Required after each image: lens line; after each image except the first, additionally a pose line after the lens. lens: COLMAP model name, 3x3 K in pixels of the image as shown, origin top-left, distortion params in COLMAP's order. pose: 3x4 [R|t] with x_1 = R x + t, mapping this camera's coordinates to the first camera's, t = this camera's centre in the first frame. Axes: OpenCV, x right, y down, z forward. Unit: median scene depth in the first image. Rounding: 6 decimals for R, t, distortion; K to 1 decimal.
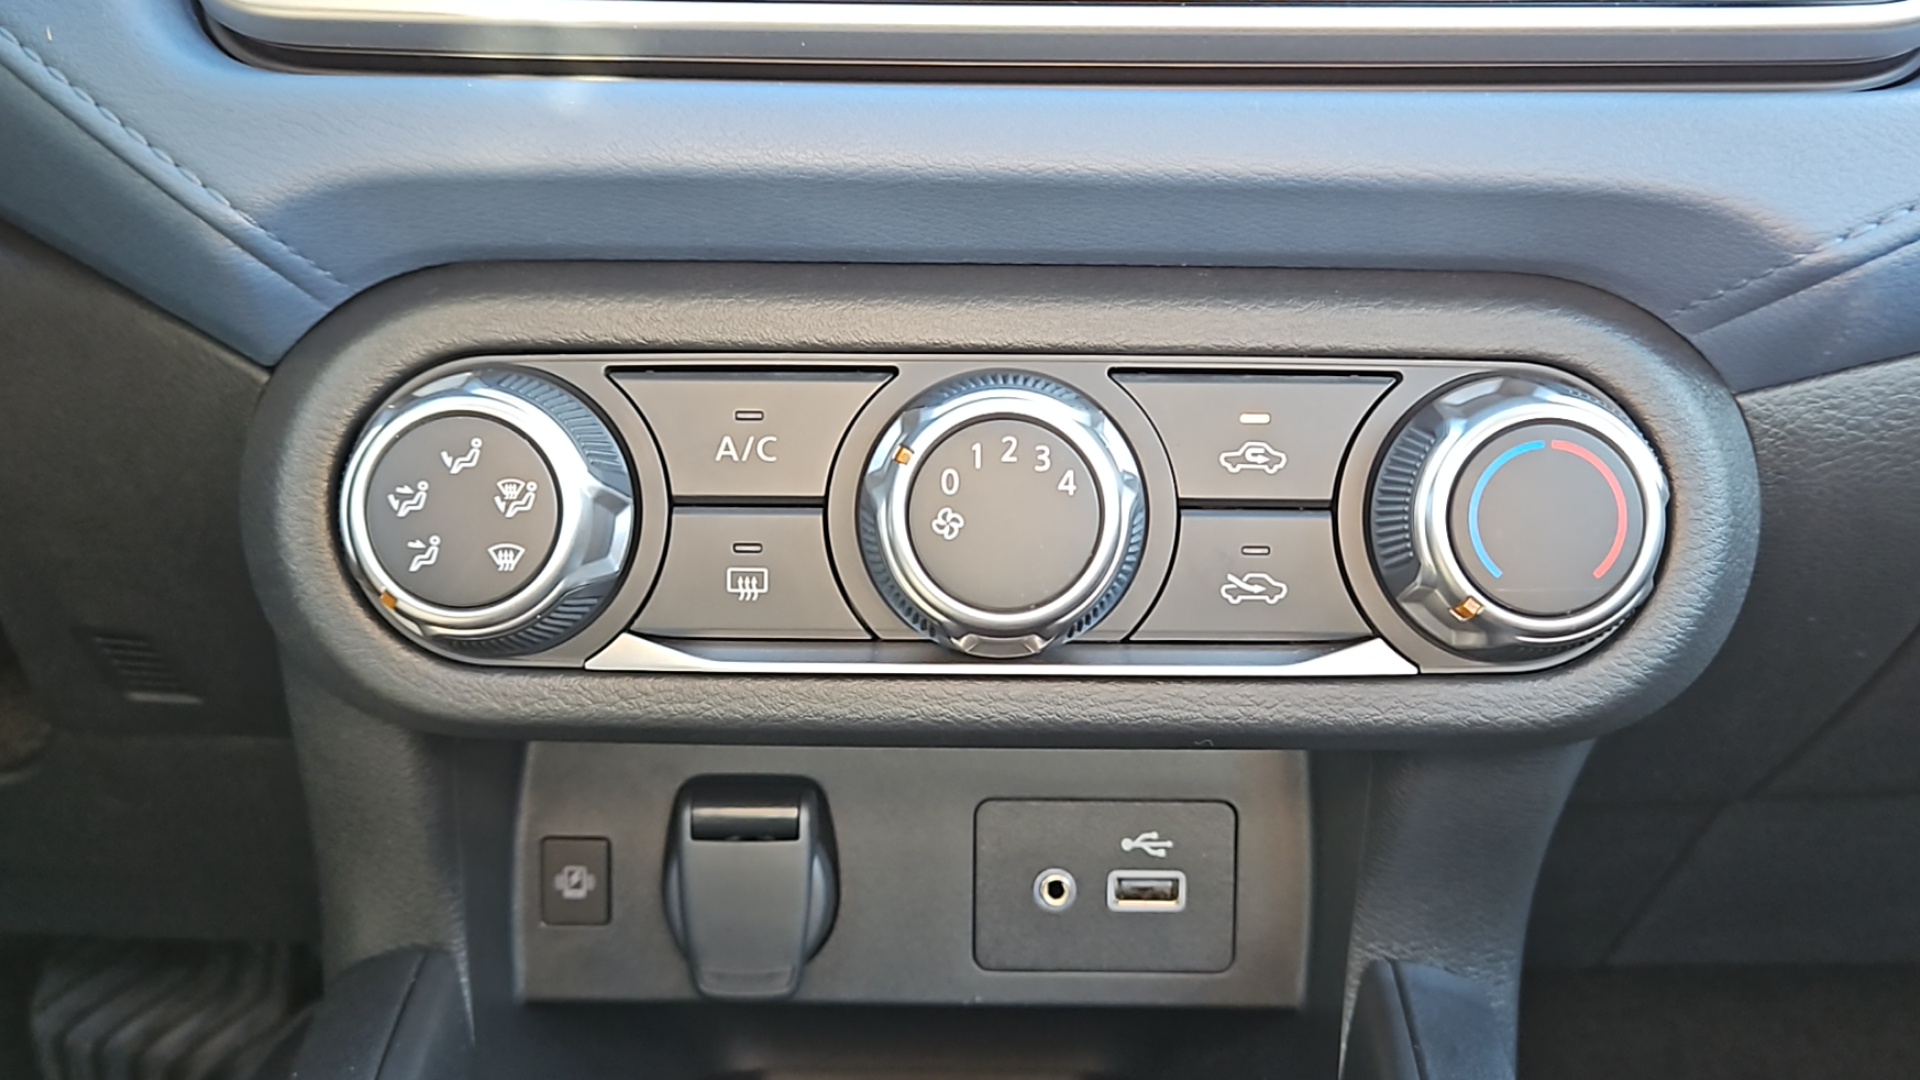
lens RADIAL K [[1822.8, 0, 961.8], [0, 1822.8, 527.8], [0, 0, 1]] dist [0.036725, -0.011061]
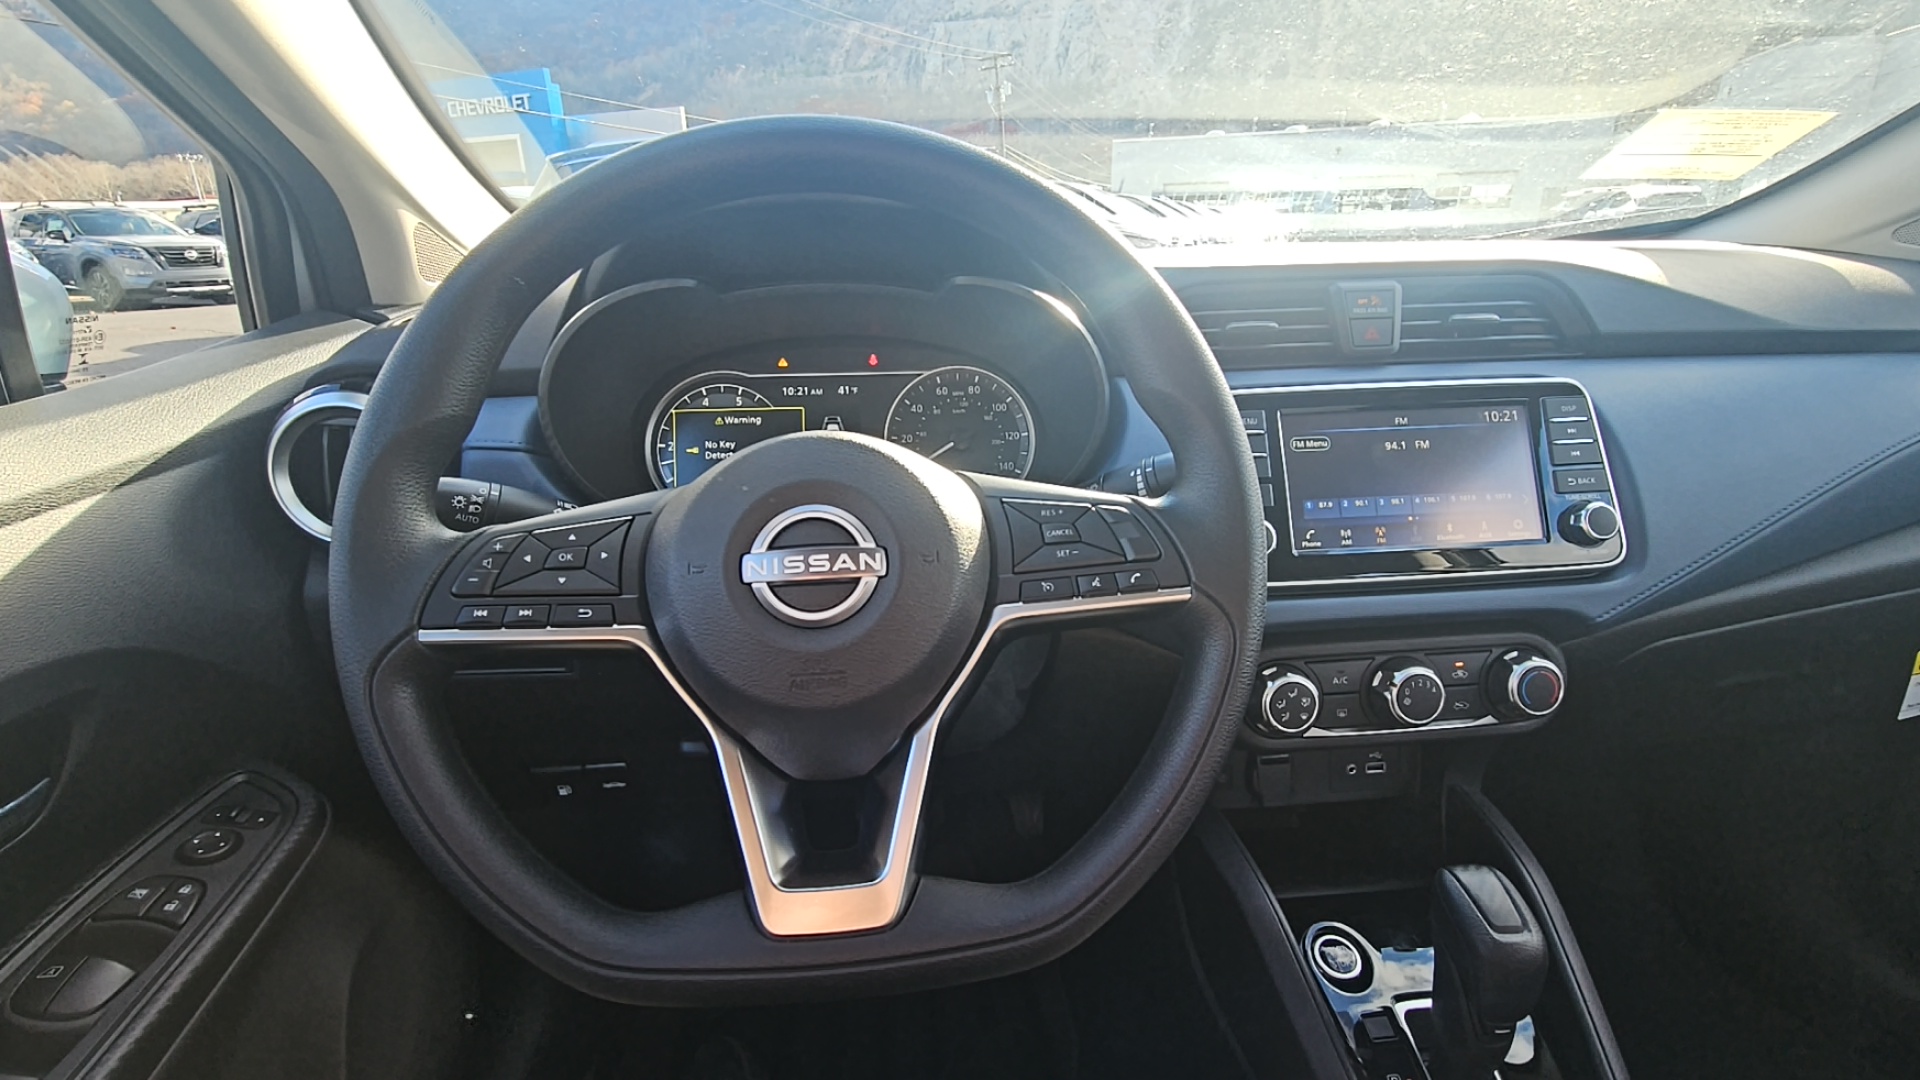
lens RADIAL K [[855.1, 0, 957.5], [0, 855.1, 530.4], [0, 0, 1]] dist [0.010520, -0.009365]
pose [[0.995057, -0.061565, 0.077922, -1.135715], [0.061017, 0.998093, 0.009395, -0.463175], [-0.078352, -0.004594, 0.996915, -0.862733]]
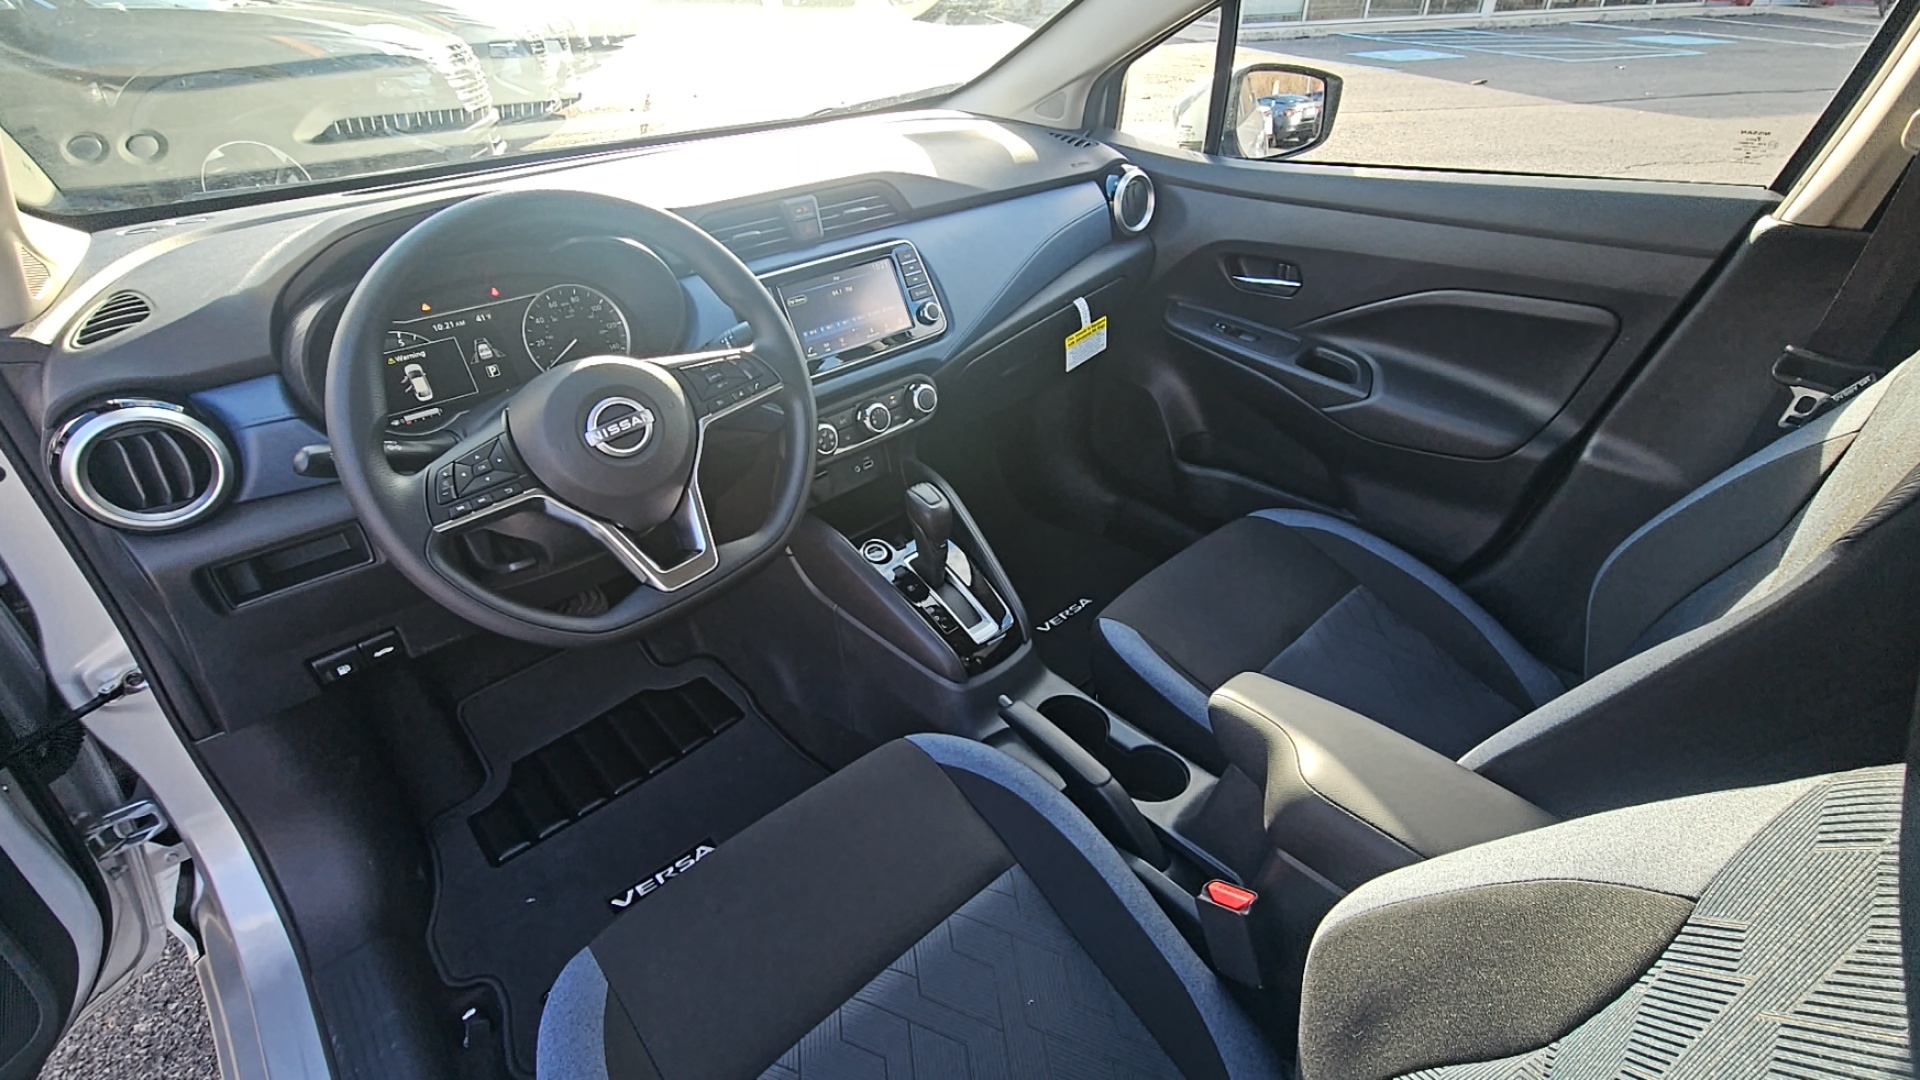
lens RADIAL K [[855.1, 0, 955.5], [0, 855.1, 538.8], [0, 0, 1]] dist [0.010520, -0.009365]
pose [[0.730355, -0.403273, 0.551318, -2.076377], [0.254339, 0.909637, 0.328439, -0.696312], [-0.633950, -0.099655, 0.766926, -2.266240]]
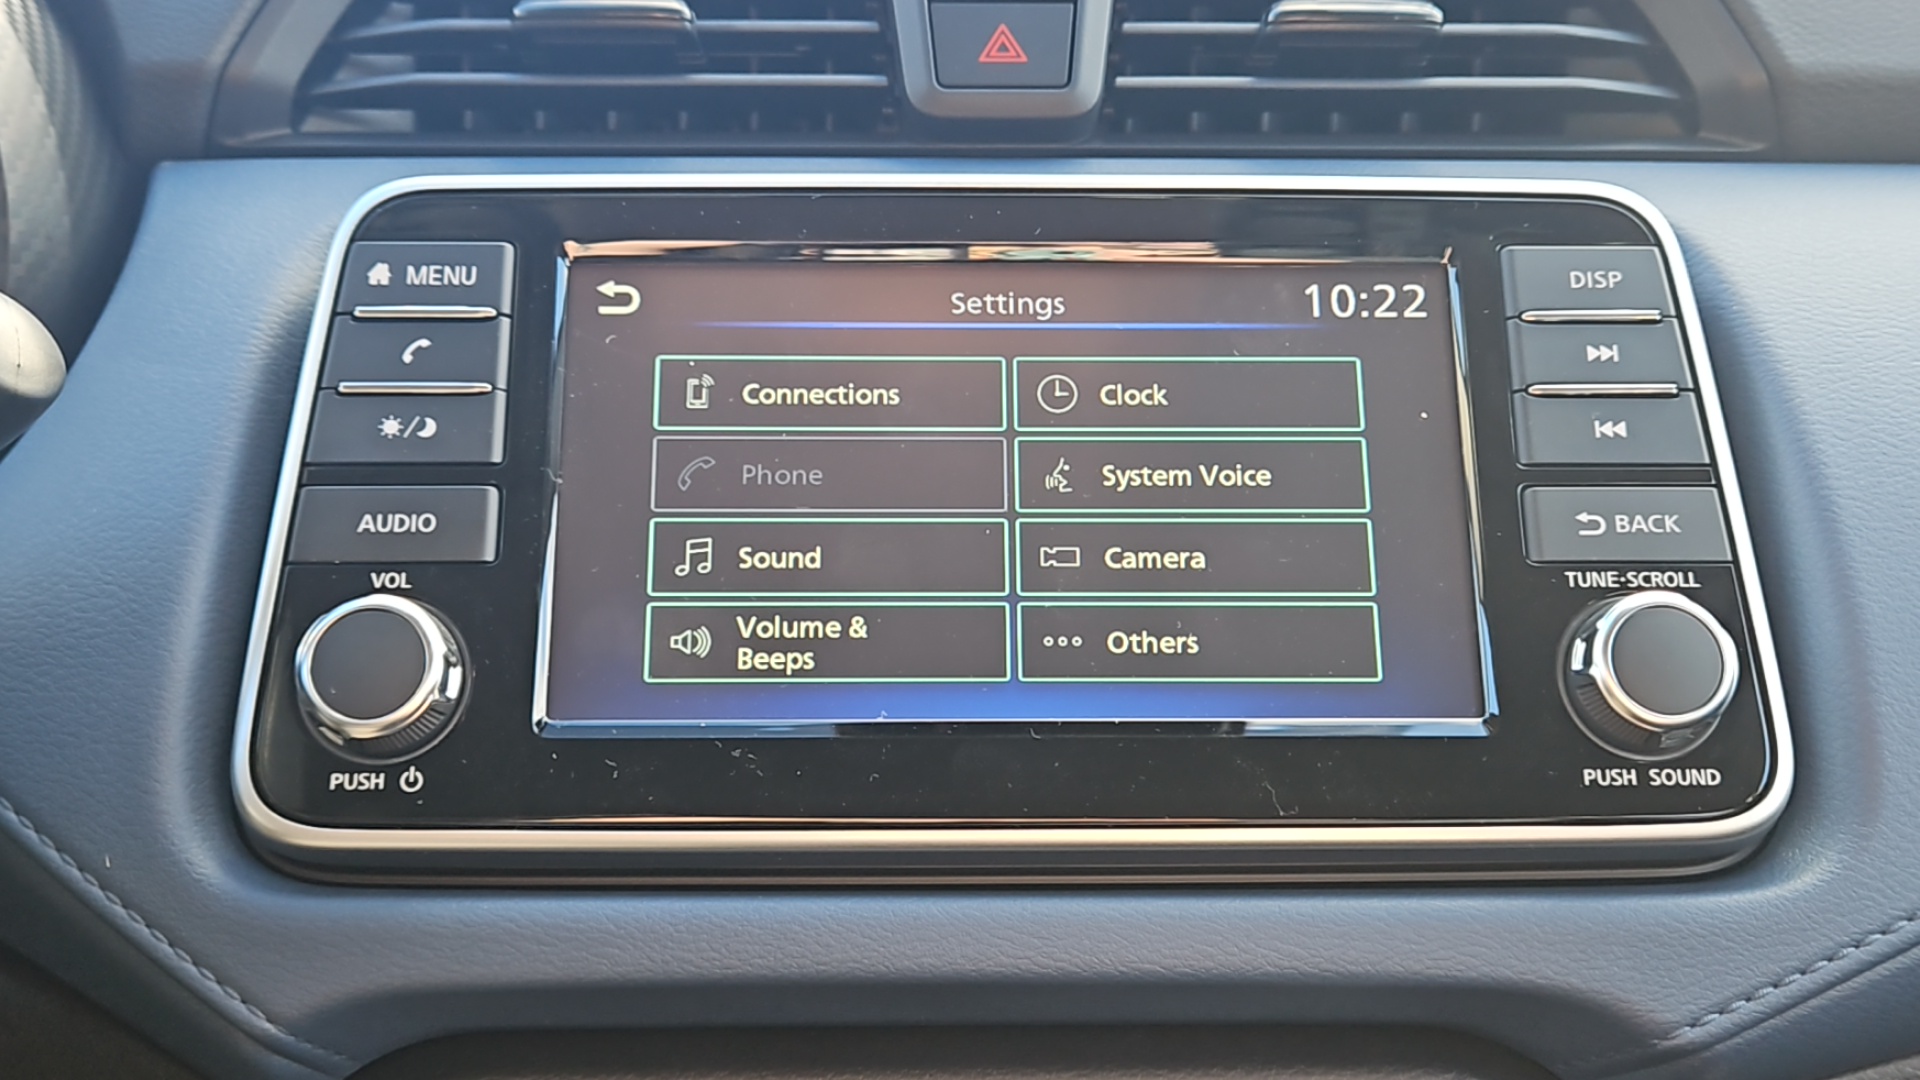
lens RADIAL K [[2060.9, 0, 954.2], [0, 2060.9, 546.6], [0, 0, 1]] dist [0.054903, 0.000000]
pose [[0.999400, -0.011606, 0.032639, -0.017582], [0.016642, 0.987215, -0.158525, -0.250451], [-0.030382, 0.158974, 0.986815, -0.306902]]
